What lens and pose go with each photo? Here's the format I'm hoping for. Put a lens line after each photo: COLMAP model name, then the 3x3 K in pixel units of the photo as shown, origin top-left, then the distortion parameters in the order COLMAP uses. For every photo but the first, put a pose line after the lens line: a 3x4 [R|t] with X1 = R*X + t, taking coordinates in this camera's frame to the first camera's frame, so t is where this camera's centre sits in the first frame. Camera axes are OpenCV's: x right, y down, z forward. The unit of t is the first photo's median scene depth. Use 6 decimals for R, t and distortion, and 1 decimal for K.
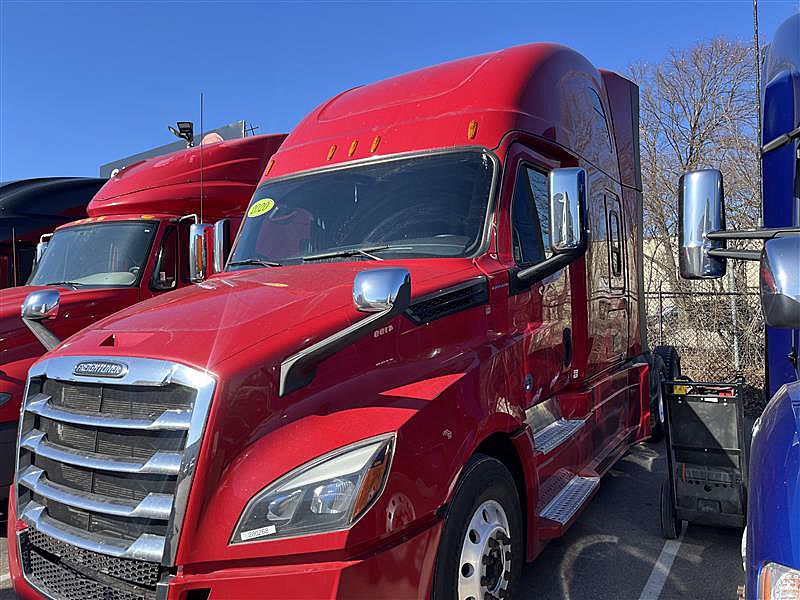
lens RADIAL K [[599.1, 0, 400.0], [0, 599.1, 300.0], [0, 0, 1]] dist [-0.001356, 0.000182]
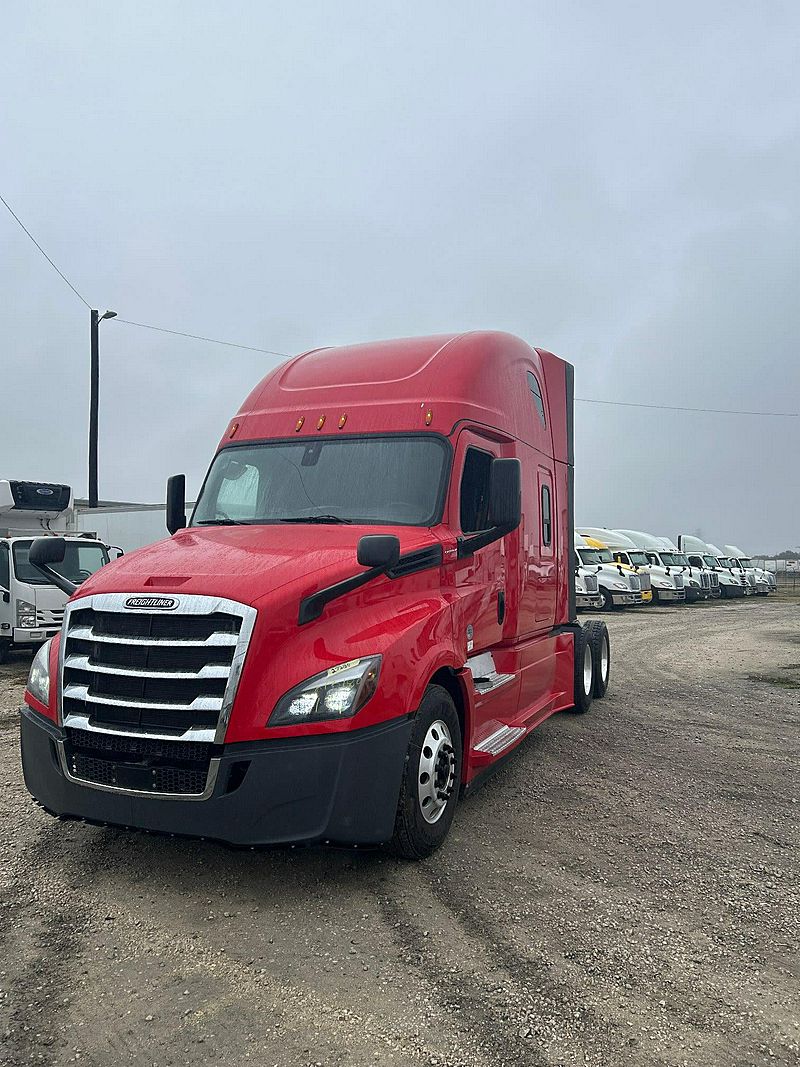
lens RADIAL K [[904.1, 0, 400.0], [0, 904.1, 533.5], [0, 0, 1]] dist [0.168096, 0.002583]
pose [[0.984456, 0.043270, 0.170215, -0.280994], [-0.036654, 0.998453, -0.041822, 0.026209], [-0.171762, 0.034932, 0.984519, -0.897197]]
